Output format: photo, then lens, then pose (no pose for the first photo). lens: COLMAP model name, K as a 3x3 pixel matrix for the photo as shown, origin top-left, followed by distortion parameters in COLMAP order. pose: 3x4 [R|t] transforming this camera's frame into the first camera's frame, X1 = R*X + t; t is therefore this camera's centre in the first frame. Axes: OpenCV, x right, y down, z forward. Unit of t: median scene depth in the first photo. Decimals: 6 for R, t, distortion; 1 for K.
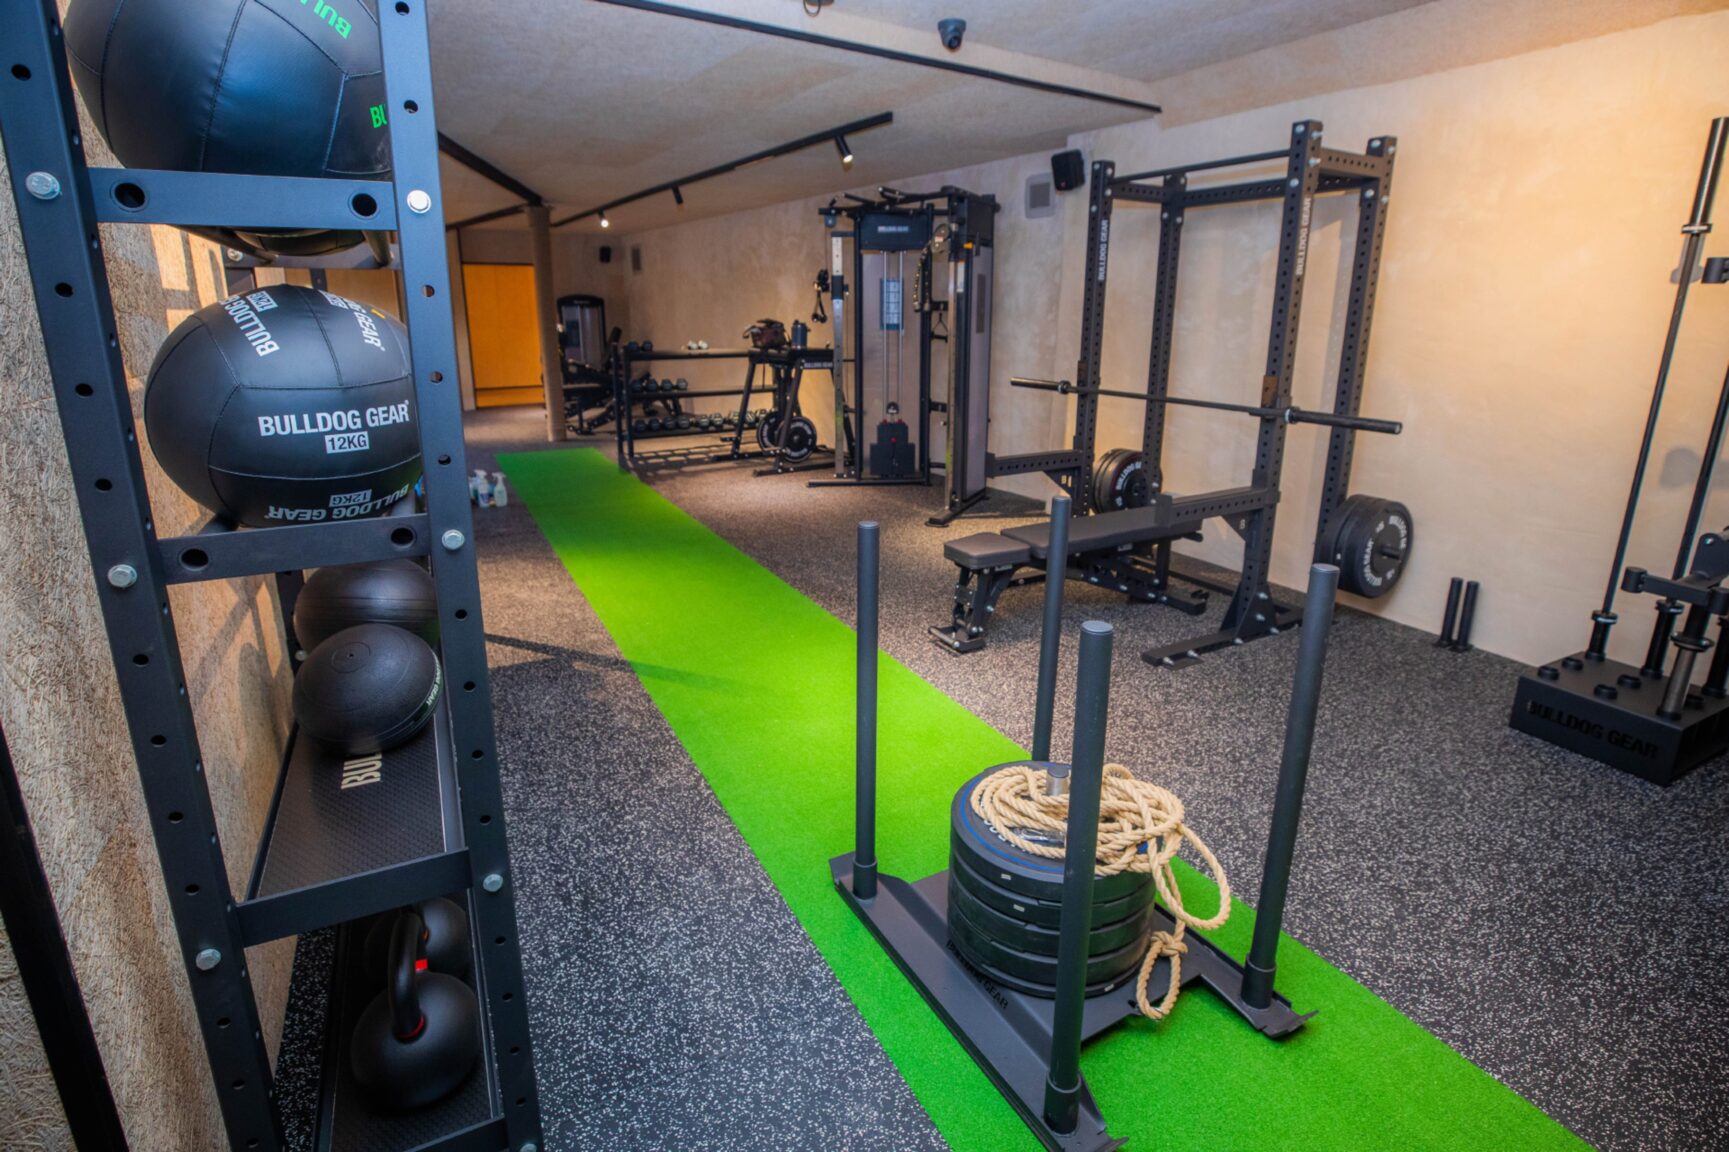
lens RADIAL K [[842.9, 0, 860.2], [0, 842.9, 531.1], [0, 0, 1]] dist [-0.026775, -0.000583]
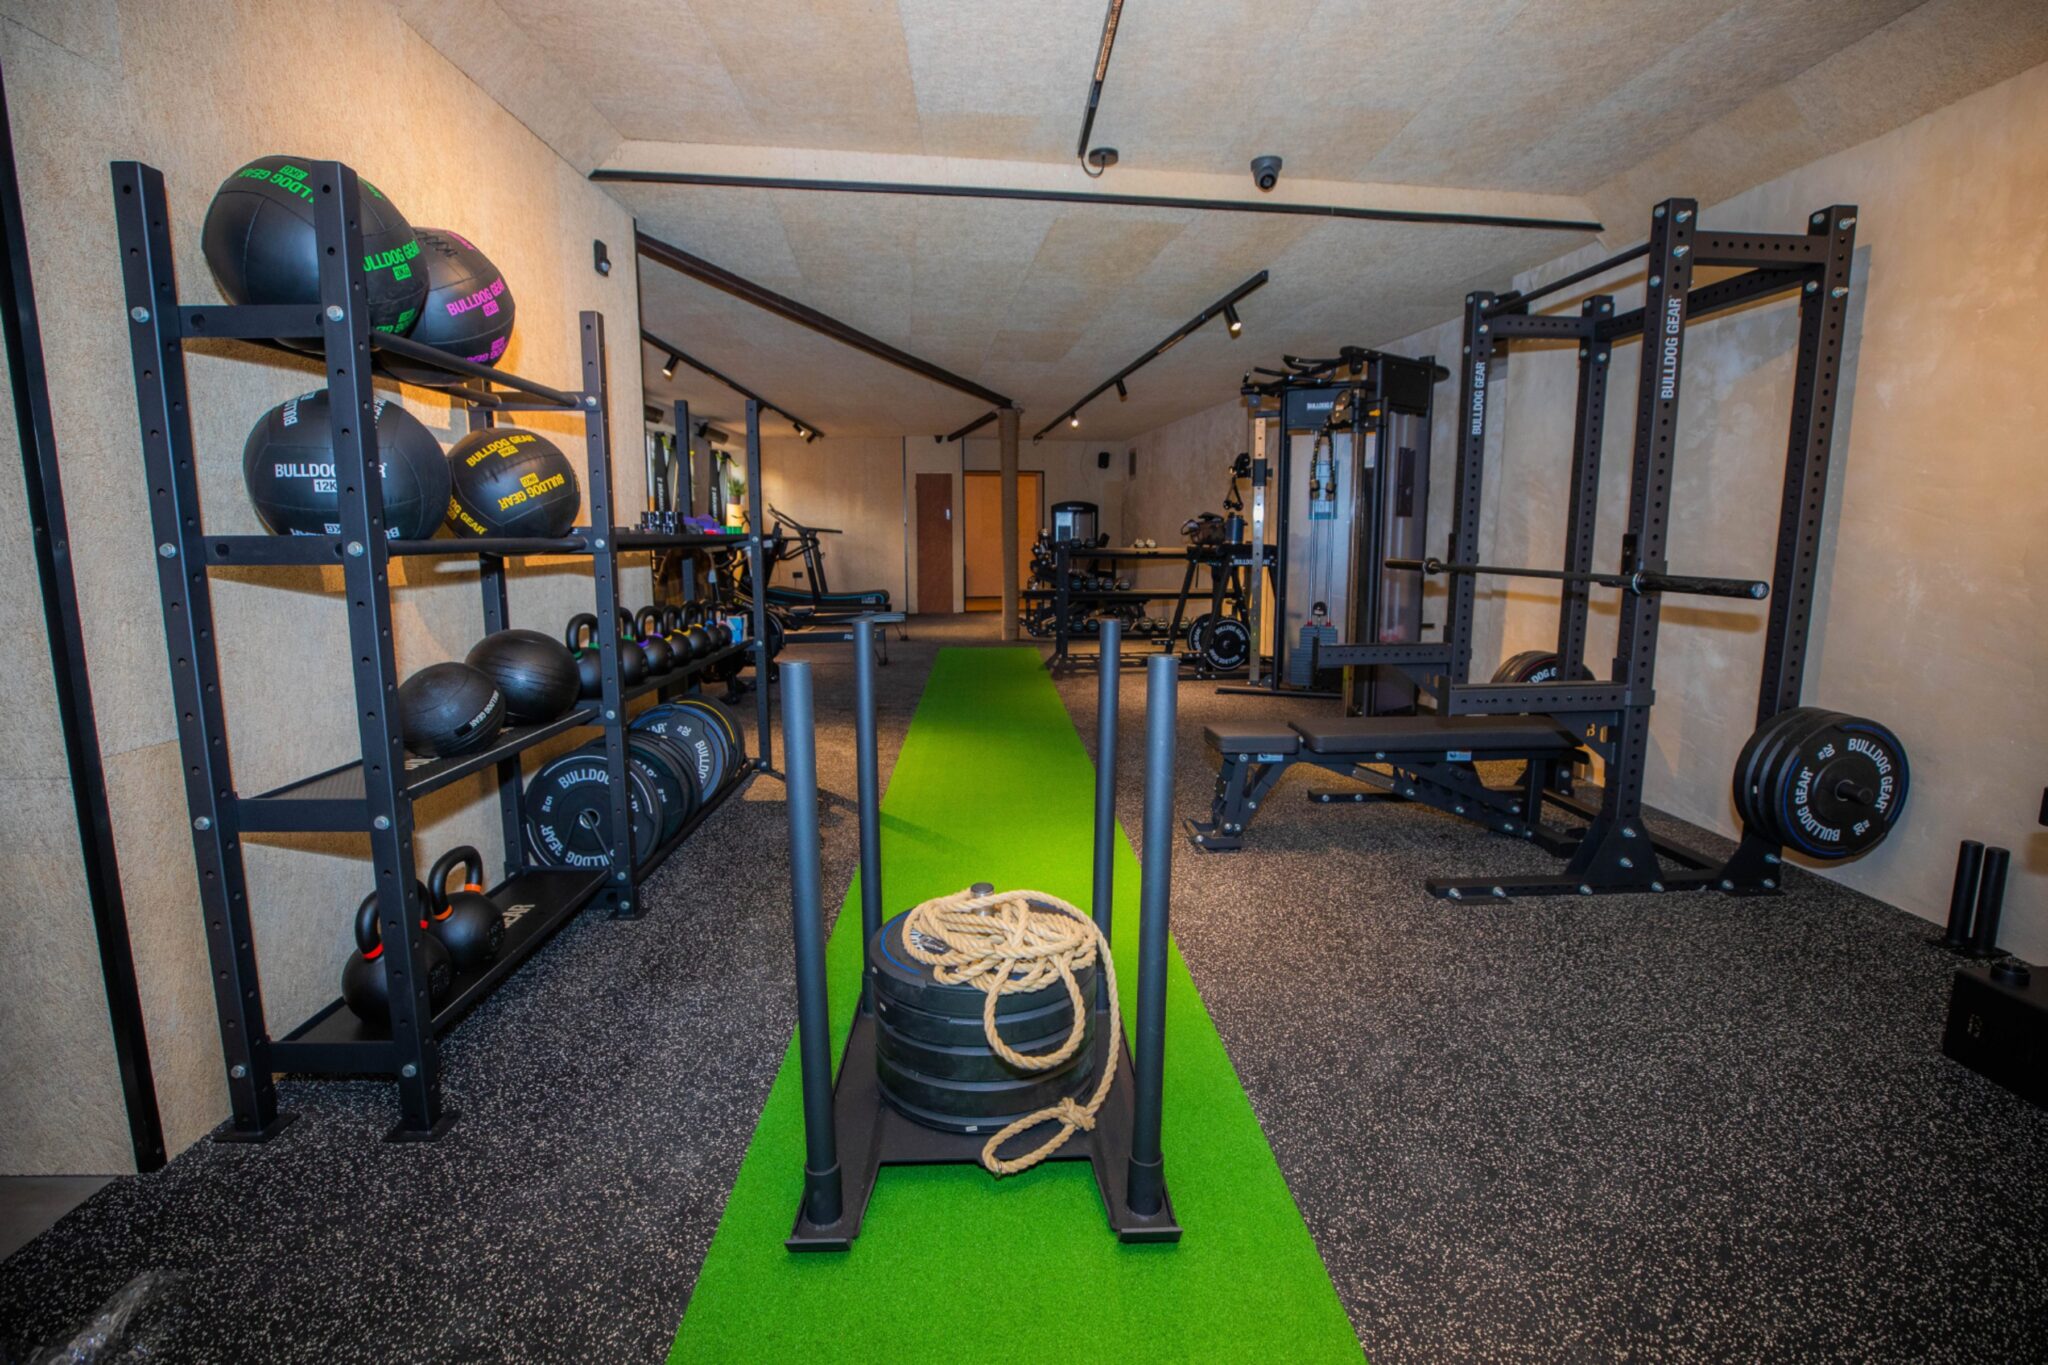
lens RADIAL K [[944.8, 0, 1028.8], [0, 944.8, 680.9], [0, 0, 1]] dist [-0.020028, 0.002063]
pose [[0.905275, 0.062452, -0.420211, 0.281719], [-0.105352, 0.991241, -0.079643, 0.054876], [0.411556, 0.116368, 0.903925, 0.022970]]
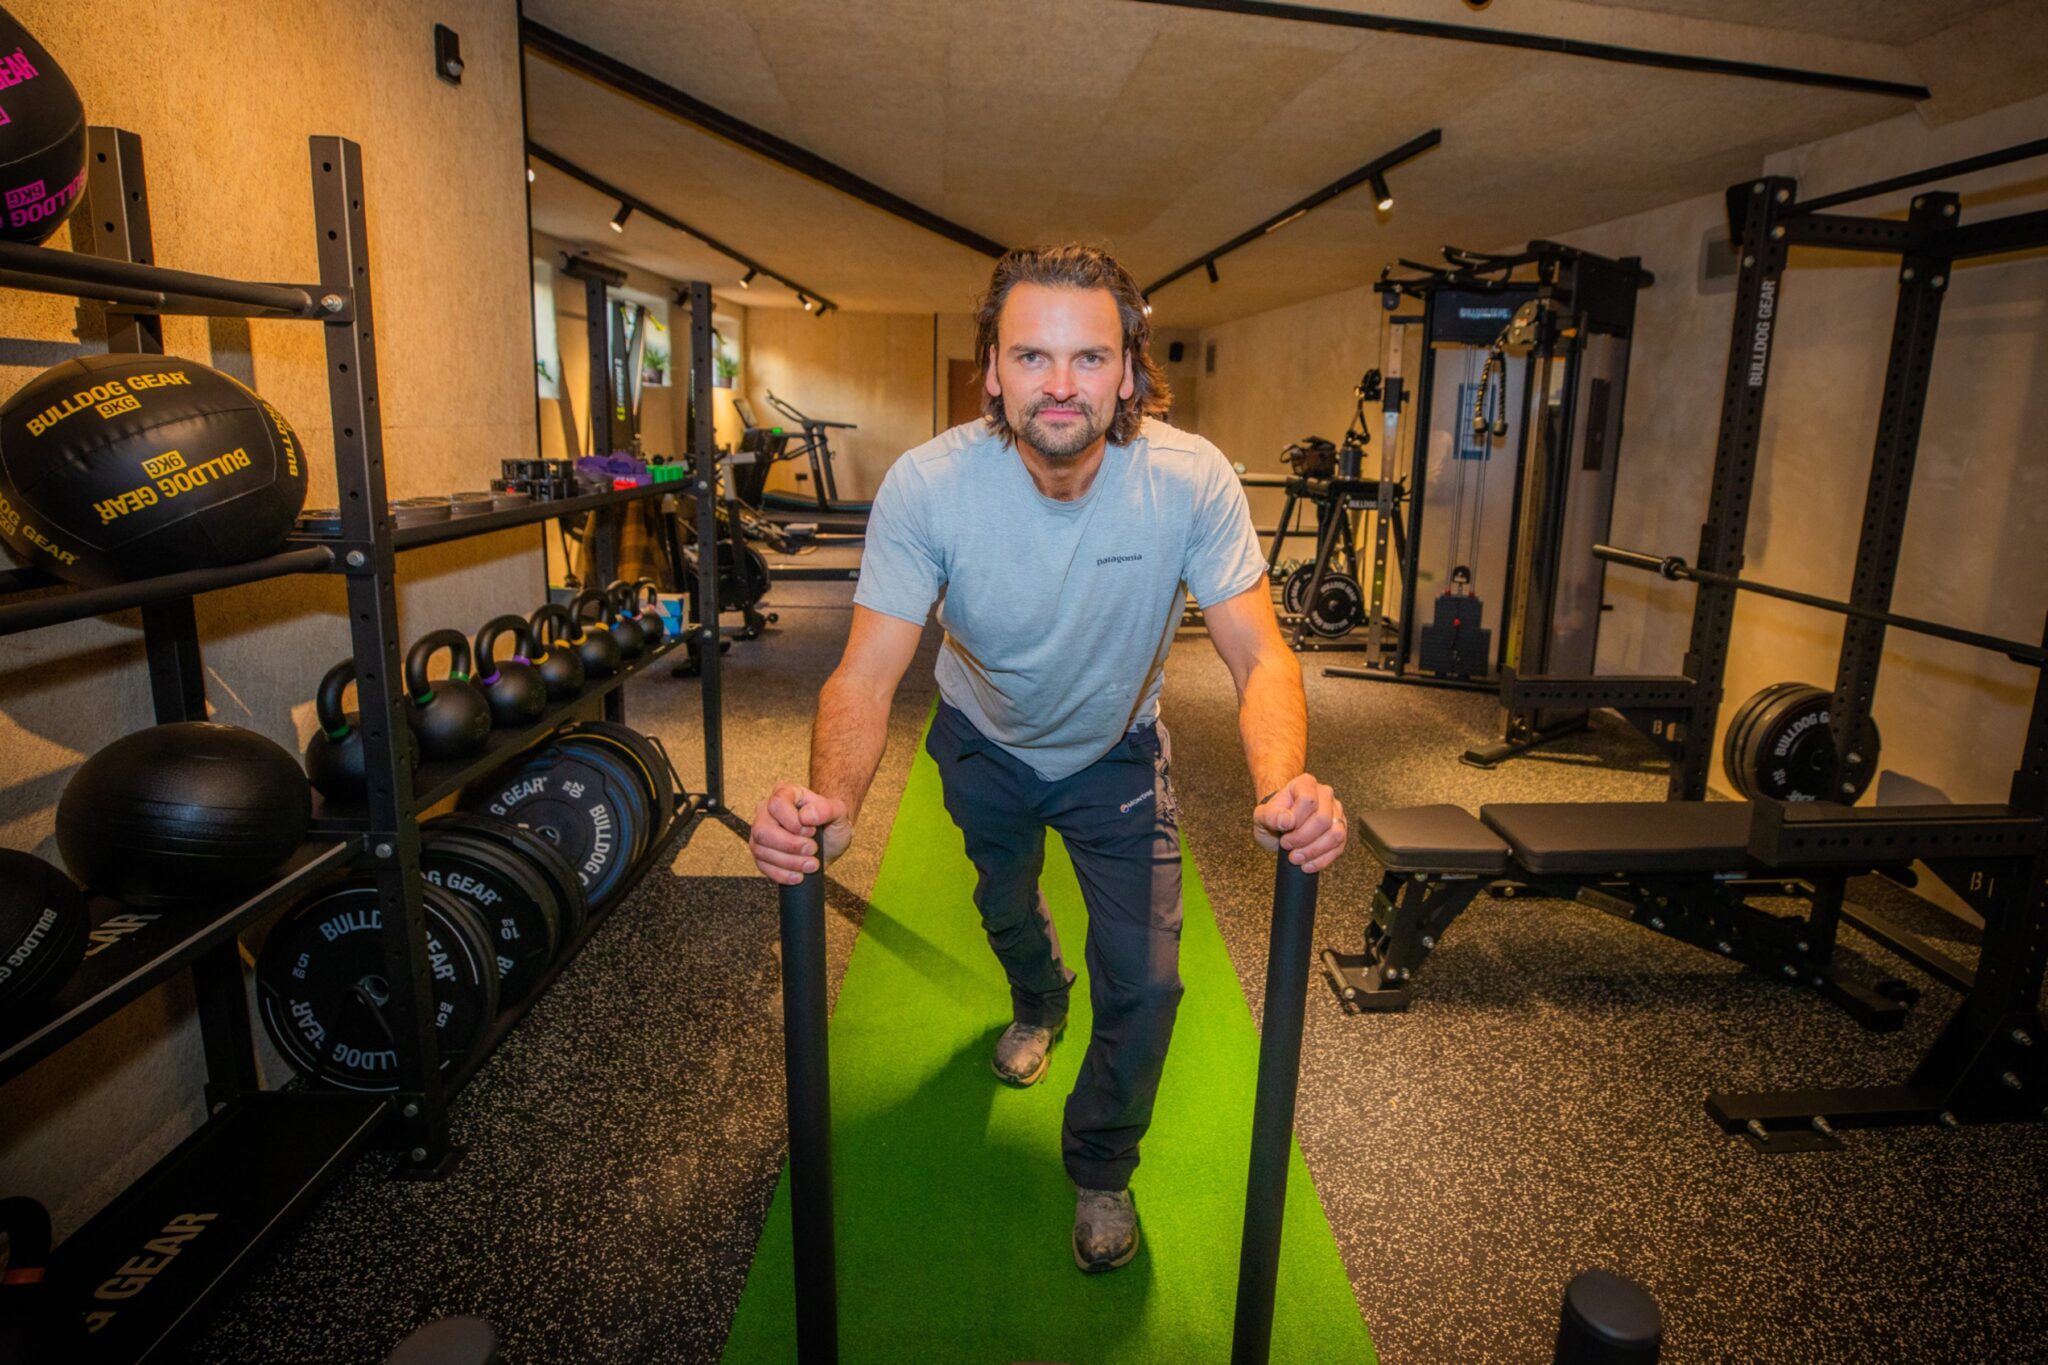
lens RADIAL K [[1055.2, 0, 1120.2], [0, 1055.2, 622.8], [0, 0, 1]] dist [-0.024813, 0.004493]
pose [[0.920426, 0.106651, -0.376087, 0.169533], [-0.134750, 0.989661, -0.049137, -0.047673], [0.366958, 0.095904, 0.925281, 0.201788]]
